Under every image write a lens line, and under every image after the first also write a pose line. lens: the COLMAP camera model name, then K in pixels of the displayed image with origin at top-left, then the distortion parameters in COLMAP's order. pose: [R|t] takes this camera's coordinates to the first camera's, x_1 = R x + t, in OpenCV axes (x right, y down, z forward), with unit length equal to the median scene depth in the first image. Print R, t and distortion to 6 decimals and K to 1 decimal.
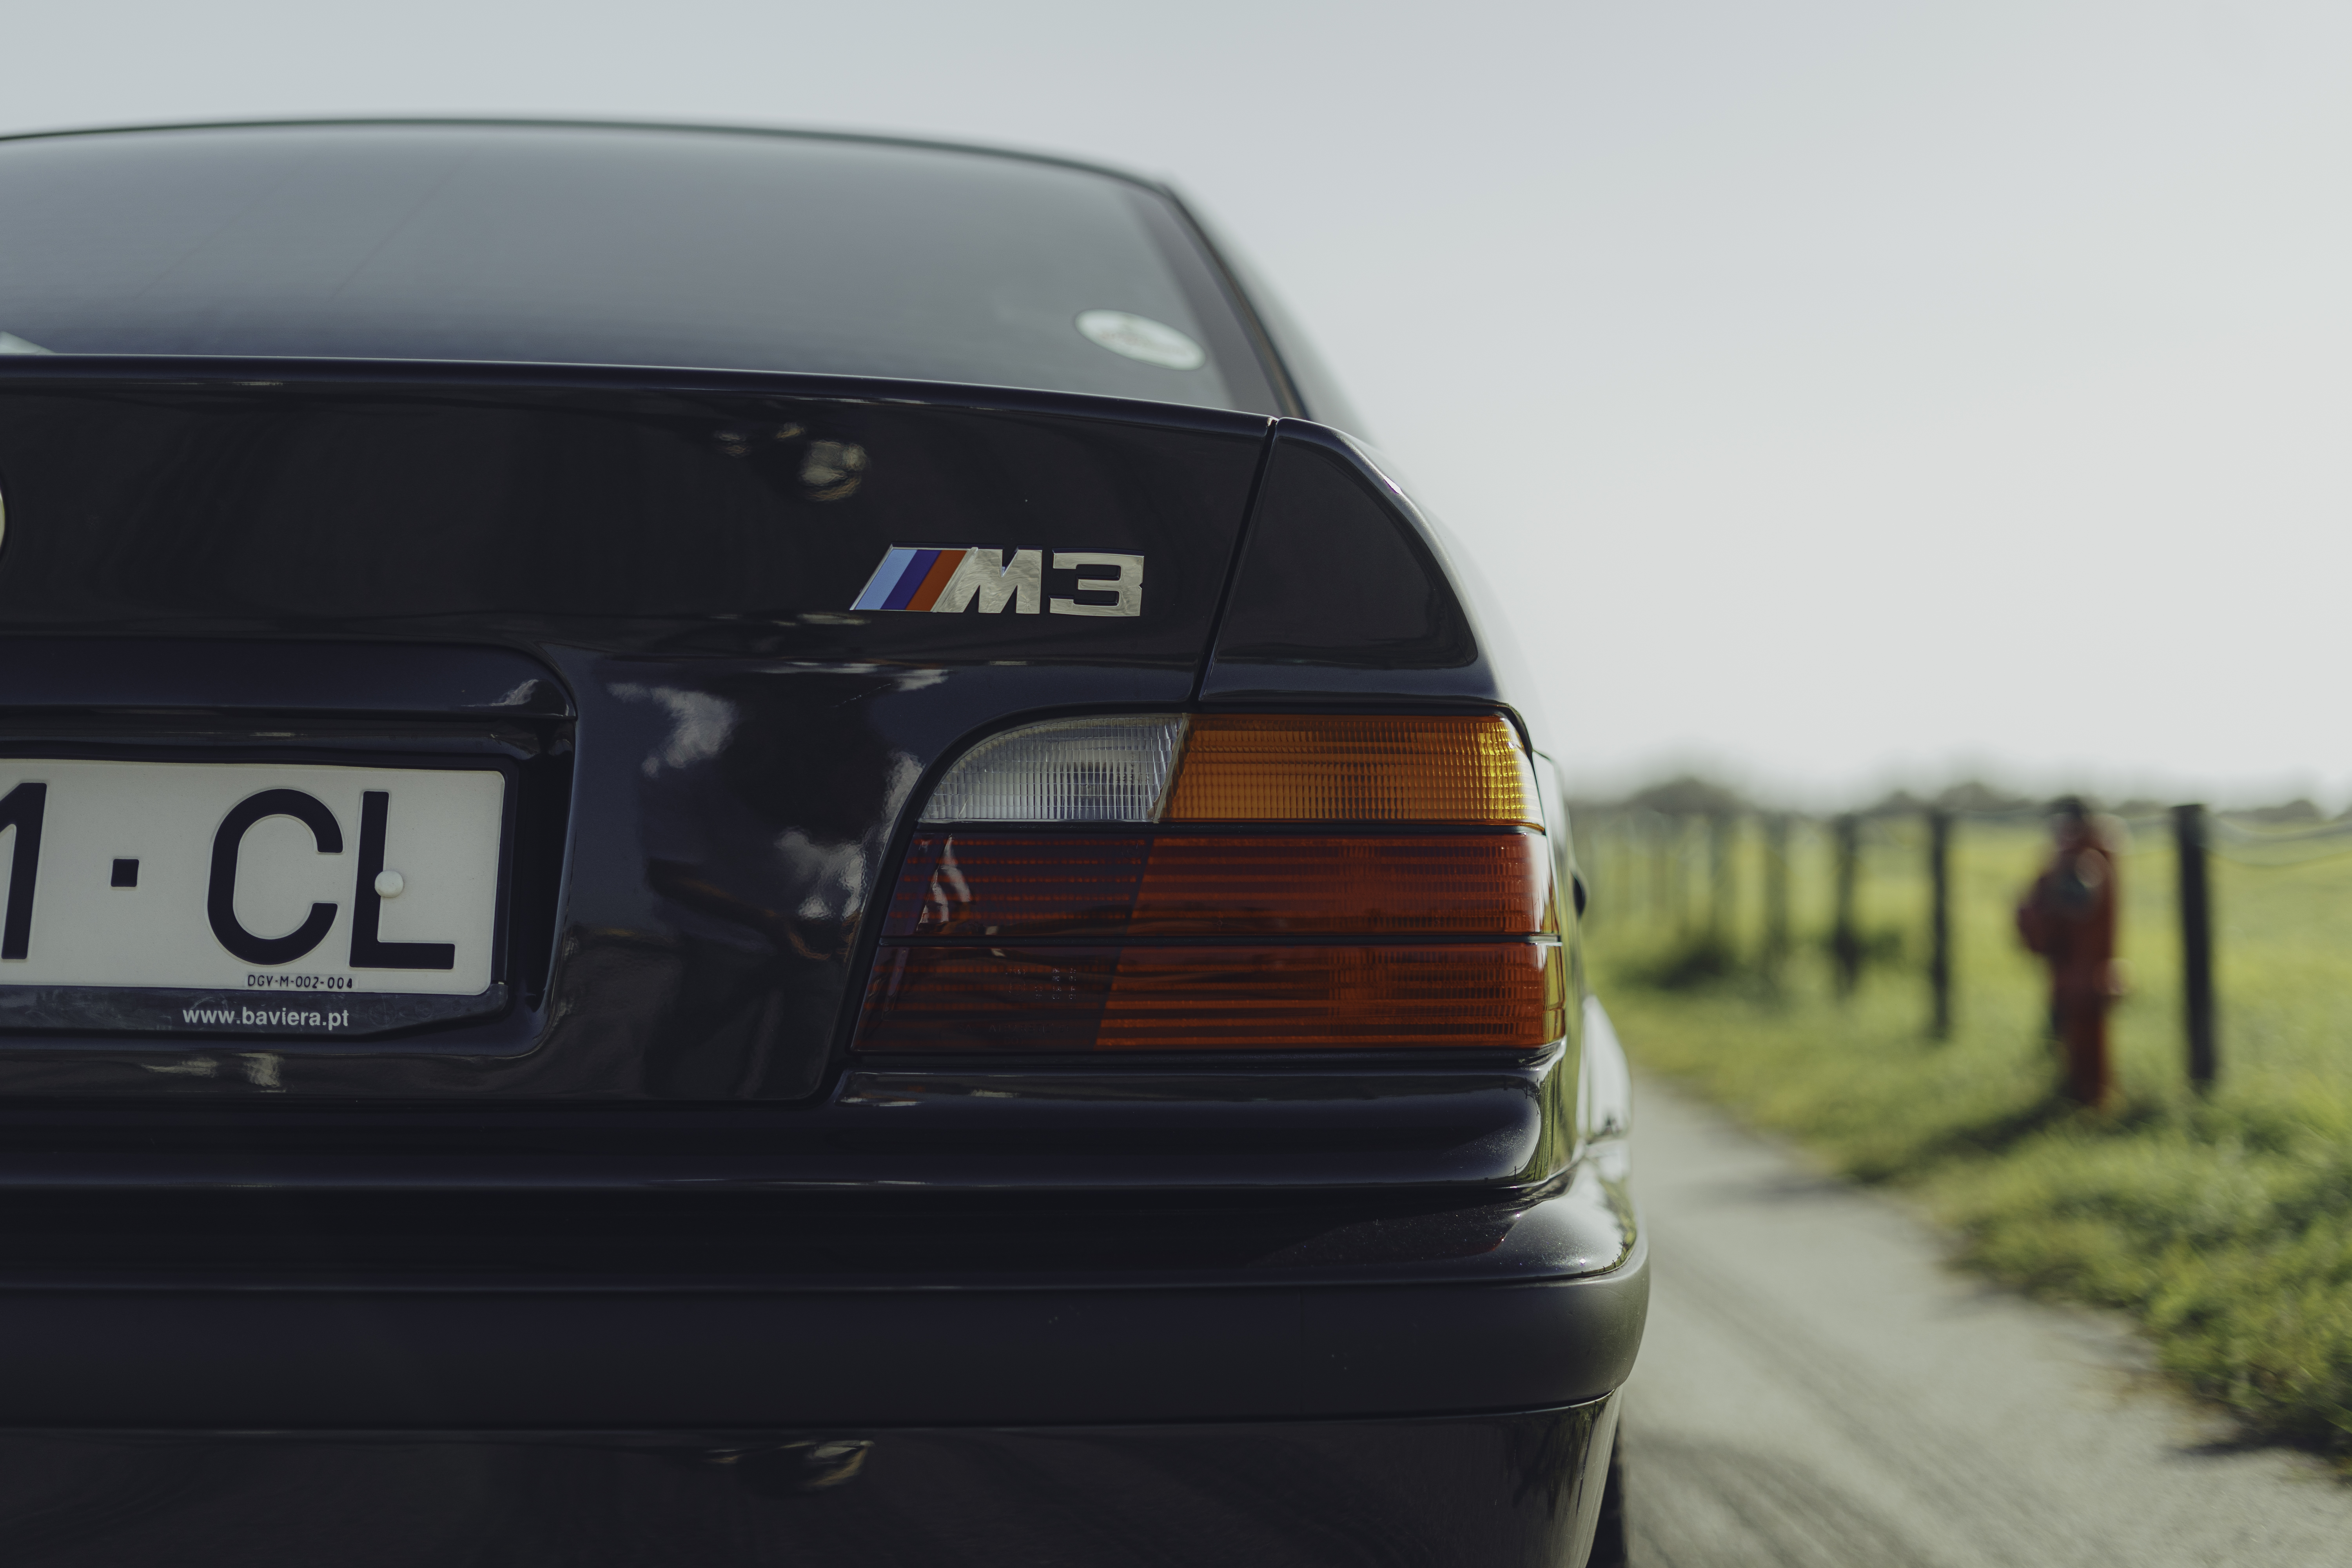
lens RADIAL K [[3391.0, 0, 1206.6], [0, 3391.0, 781.9], [0, 0, 1]] dist [0.006684, -0.033101]
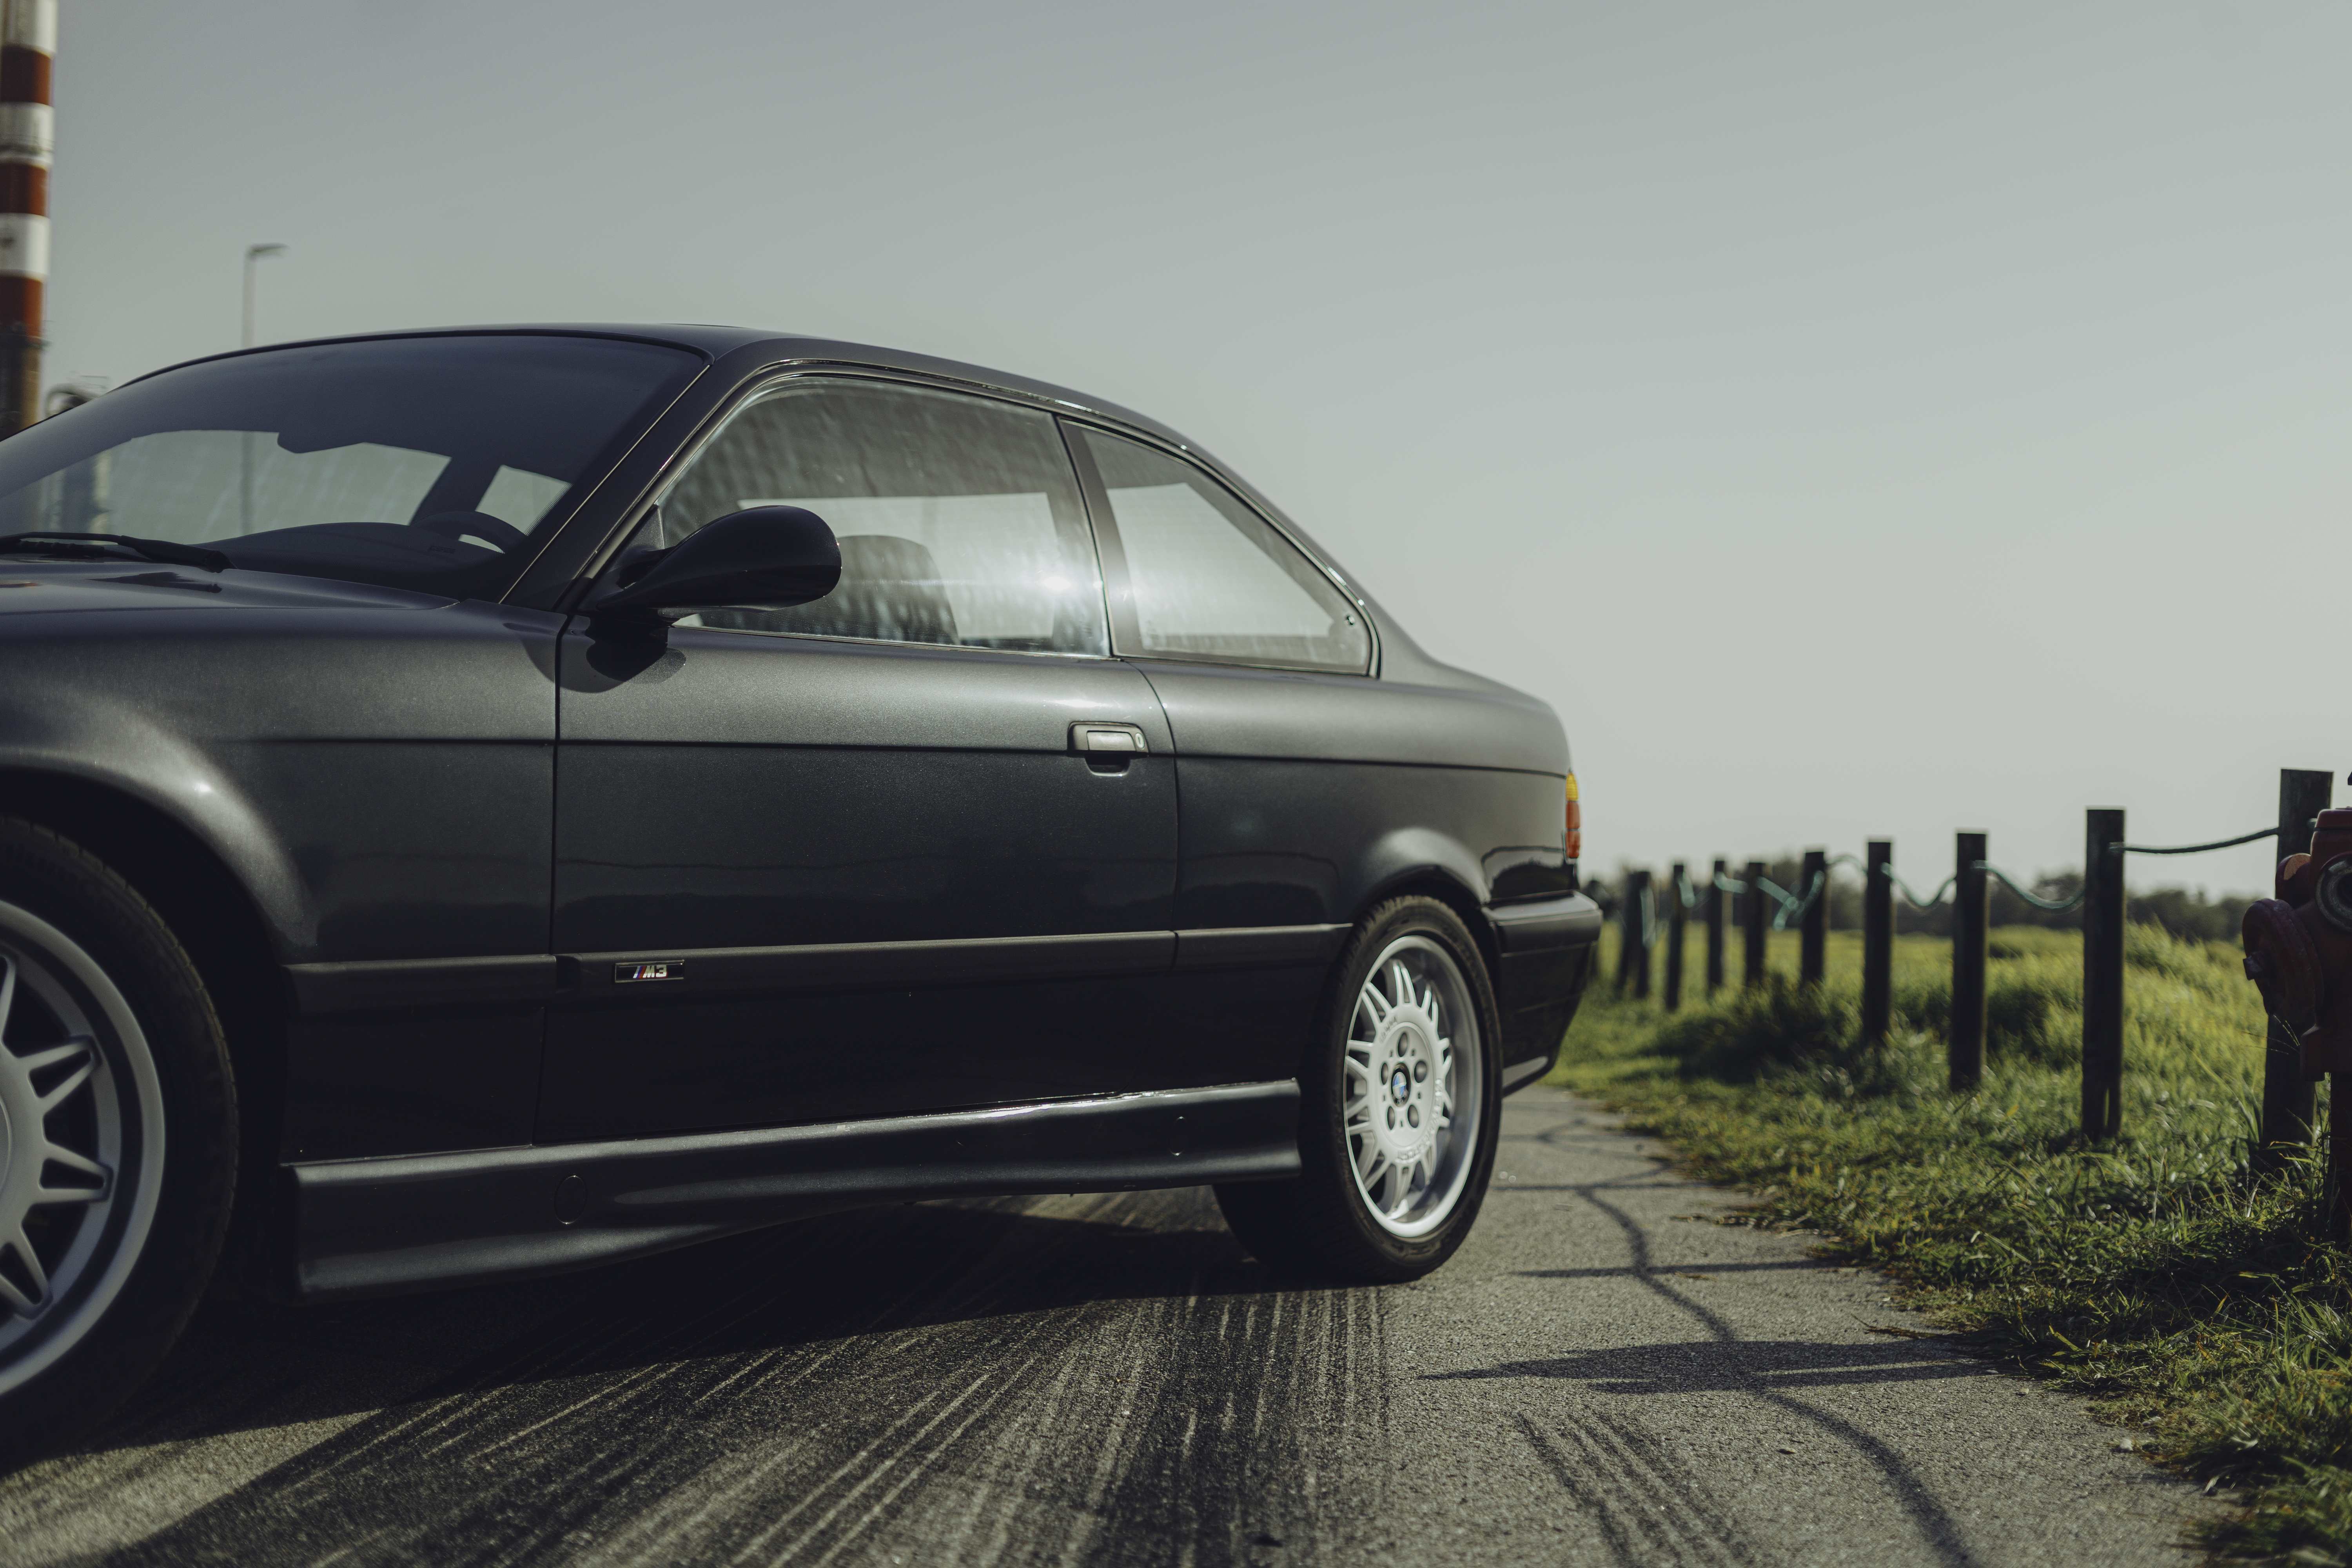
lens RADIAL K [[3391.0, 0, 1206.6], [0, 3391.0, 781.9], [0, 0, 1]] dist [0.006684, -0.033101]
pose [[0.999361, 0.019762, -0.029773, 0.043025], [-0.020838, 0.999124, -0.036280, 0.028207], [0.029030, 0.036877, 0.998898, 0.255450]]
